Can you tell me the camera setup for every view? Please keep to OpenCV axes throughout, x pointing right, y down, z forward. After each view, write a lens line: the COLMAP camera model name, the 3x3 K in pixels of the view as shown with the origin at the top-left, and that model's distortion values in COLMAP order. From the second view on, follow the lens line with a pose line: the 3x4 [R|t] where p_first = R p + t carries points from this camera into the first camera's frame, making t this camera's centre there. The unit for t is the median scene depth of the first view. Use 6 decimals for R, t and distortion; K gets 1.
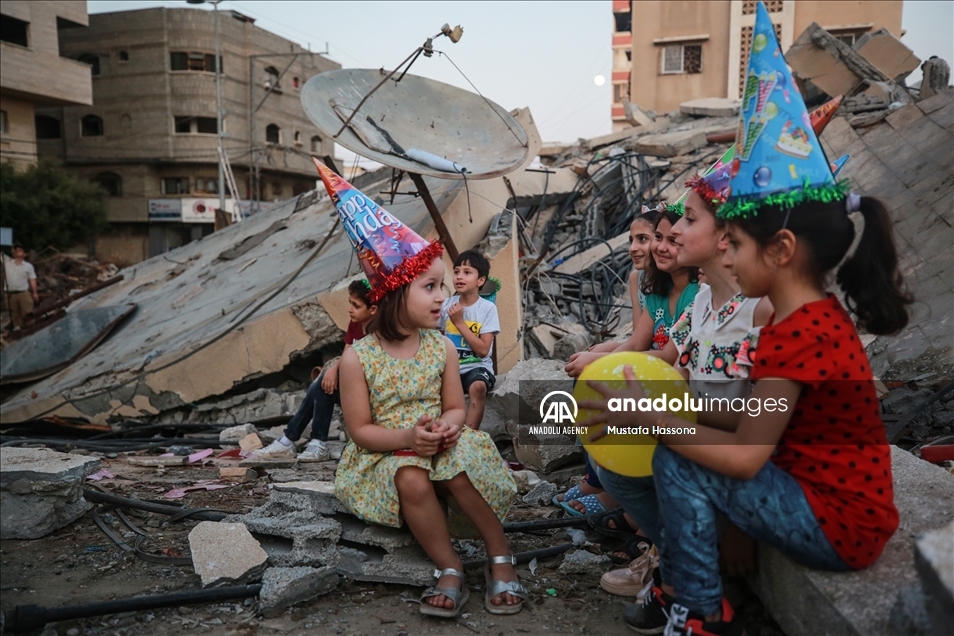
lens RADIAL K [[786.9, 0, 472.0], [0, 786.9, 314.5], [0, 0, 1]] dist [0.019133, 0.021627]
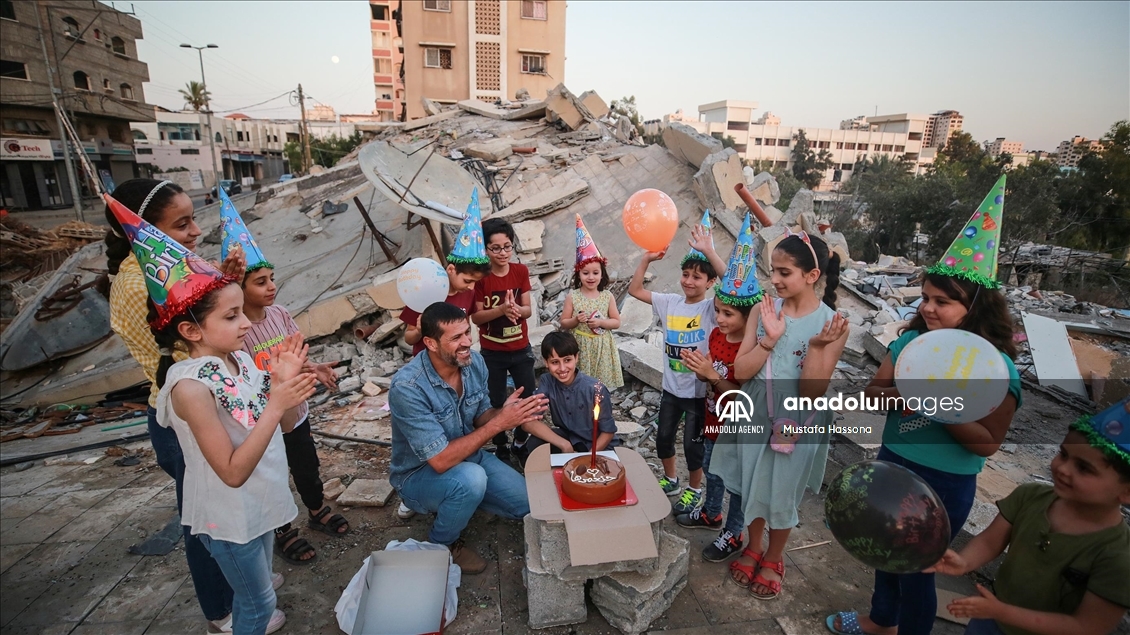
lens RADIAL K [[519.2, 0, 556.1], [0, 519.2, 310.6], [0, 0, 1]] dist [-0.040506, 0.010719]
pose [[0.874937, -0.111240, 0.471287, -0.199541], [0.027541, 0.983112, 0.180919, -0.088884], [-0.483454, -0.145313, 0.863225, -0.064145]]
